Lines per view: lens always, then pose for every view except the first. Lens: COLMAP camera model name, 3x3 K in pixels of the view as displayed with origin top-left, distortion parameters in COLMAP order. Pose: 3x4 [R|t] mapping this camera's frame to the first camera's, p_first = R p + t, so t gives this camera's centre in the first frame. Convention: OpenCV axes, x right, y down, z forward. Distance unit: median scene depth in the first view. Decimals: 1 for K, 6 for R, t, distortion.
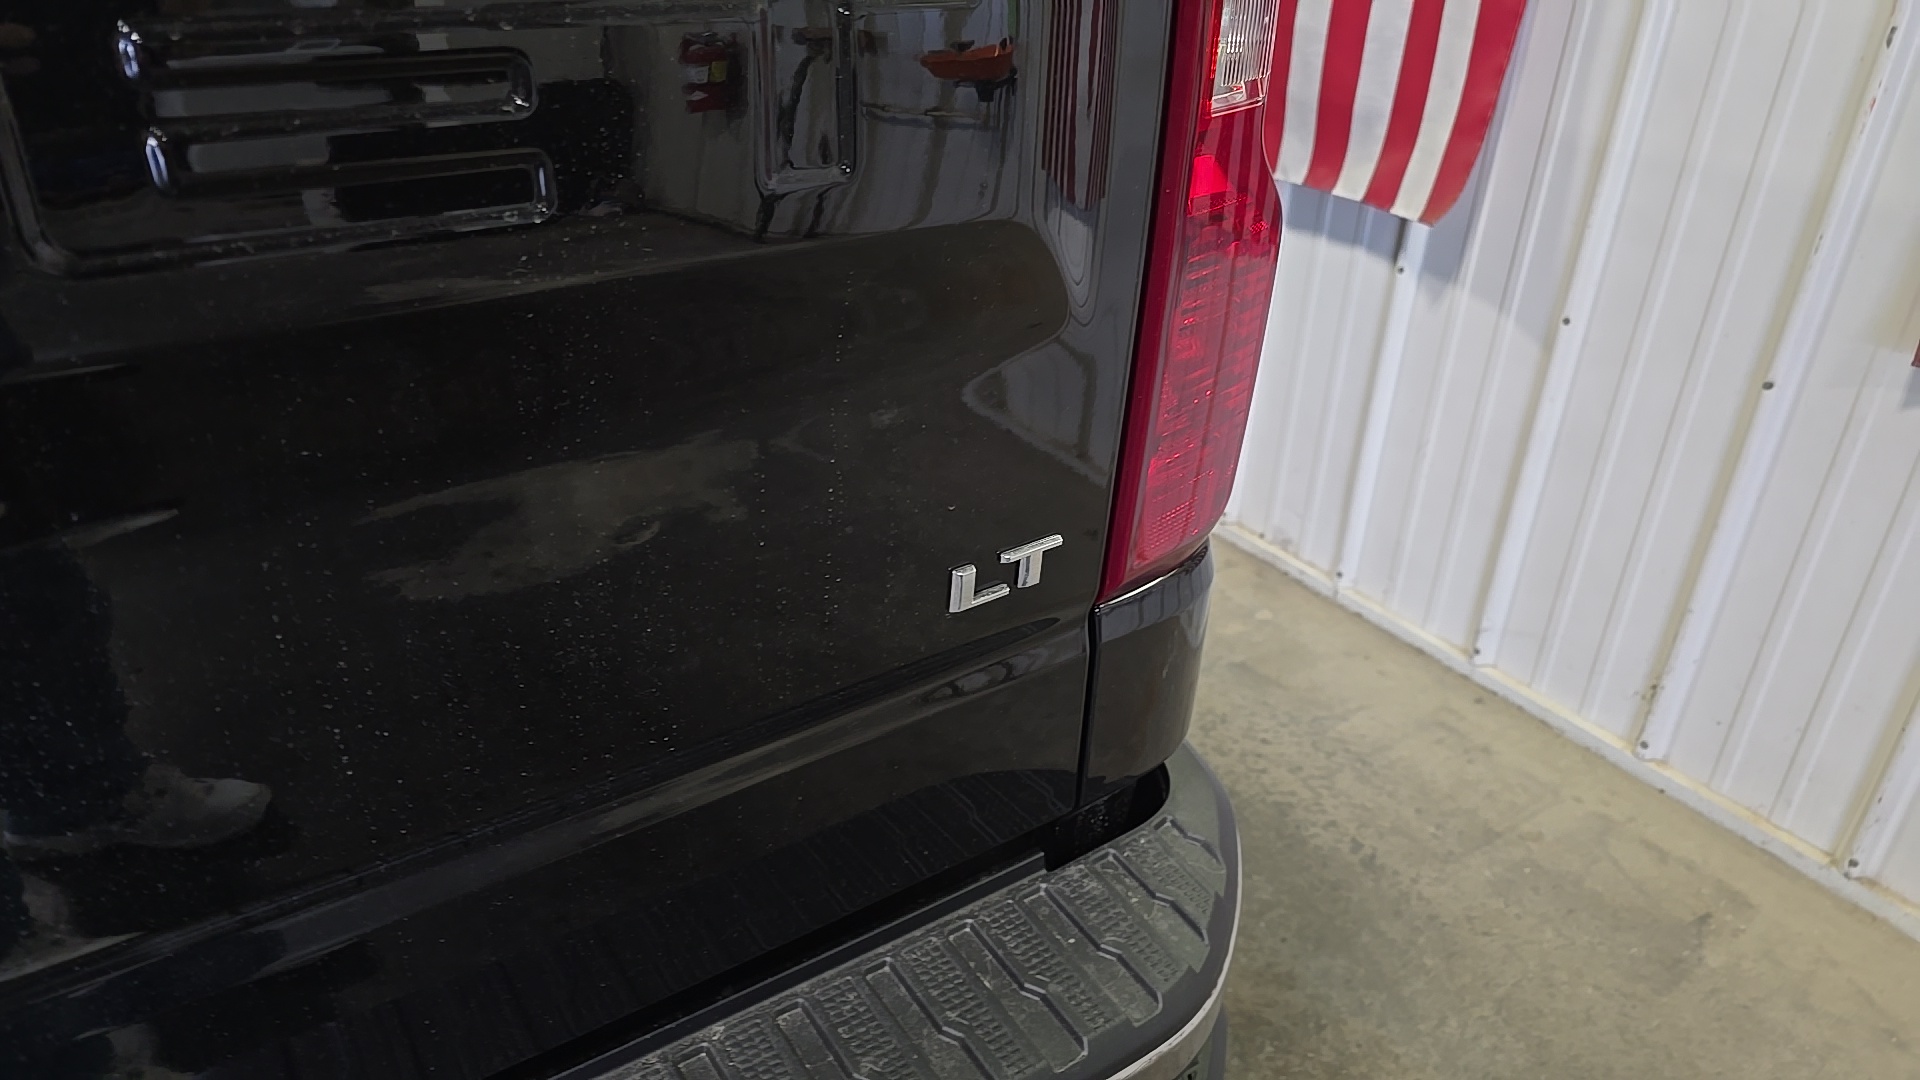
lens RADIAL K [[1303.4, 0, 960.0], [0, 1303.4, 540.0], [0, 0, 1]] dist [0.023213, -0.003414]
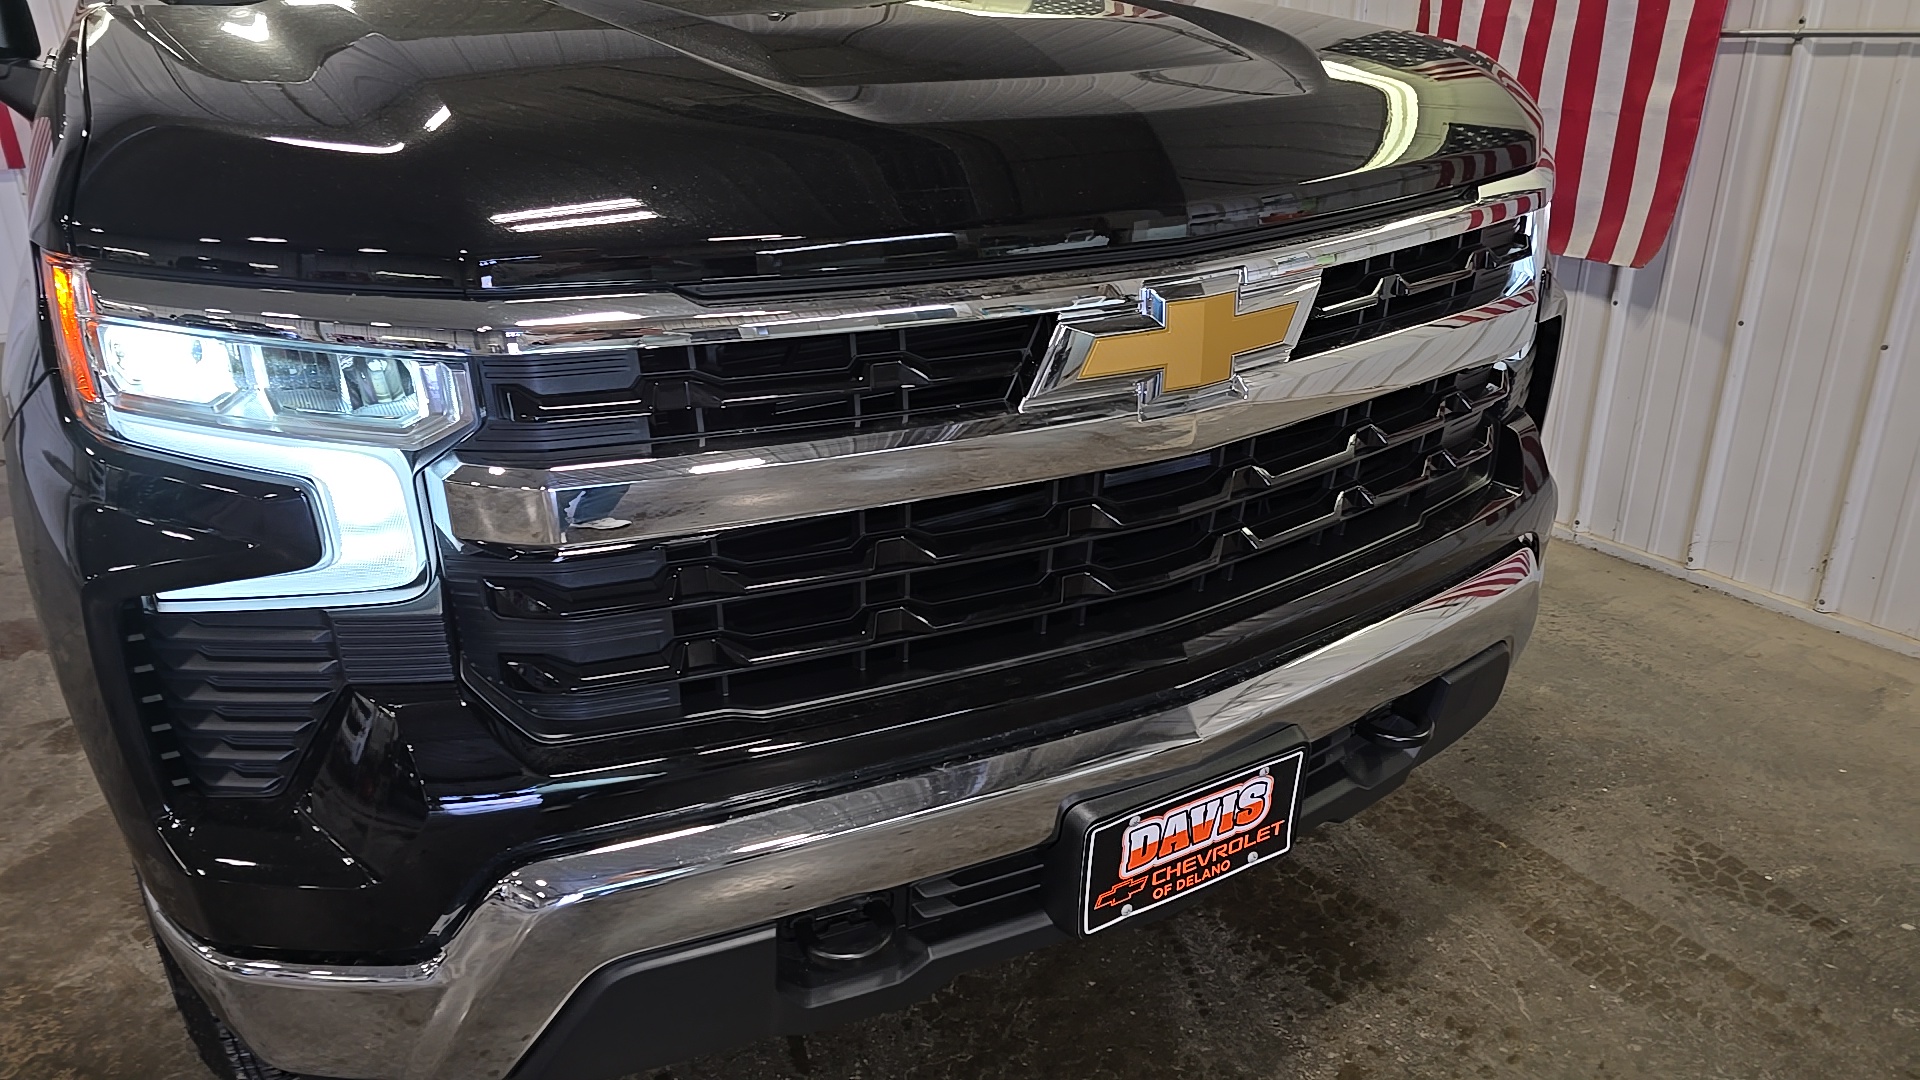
lens RADIAL K [[1303.4, 0, 960.0], [0, 1303.4, 540.0], [0, 0, 1]] dist [0.023213, -0.003414]
pose [[0.998361, -0.039404, -0.041516, -0.407180], [0.034527, 0.993079, -0.112255, 0.232615], [0.045652, 0.110637, 0.992812, -0.556029]]
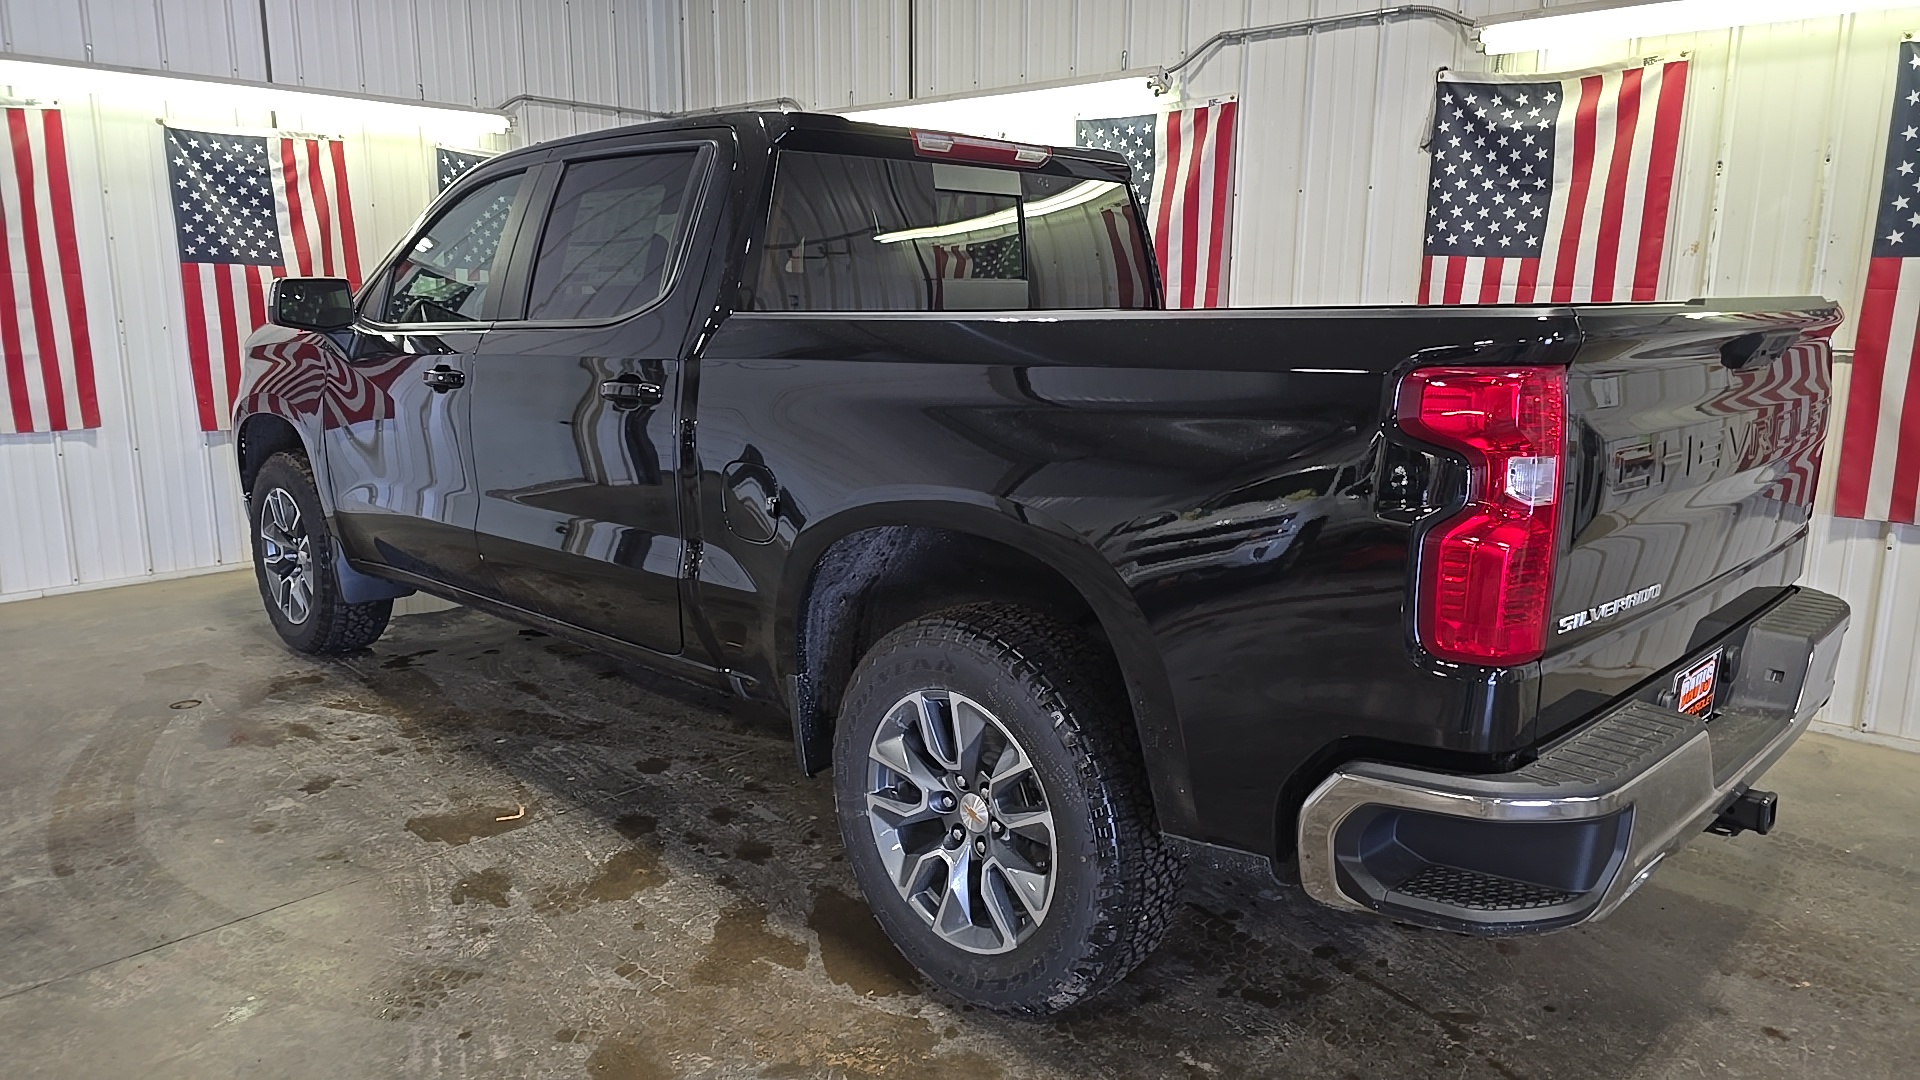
lens RADIAL K [[1303.4, 0, 960.0], [0, 1303.4, 540.0], [0, 0, 1]] dist [0.023213, -0.003414]
pose [[0.972614, -0.069724, 0.221723, -1.349373], [0.131480, 0.951693, -0.277477, 0.353462], [-0.191665, 0.299031, 0.934797, -0.968405]]
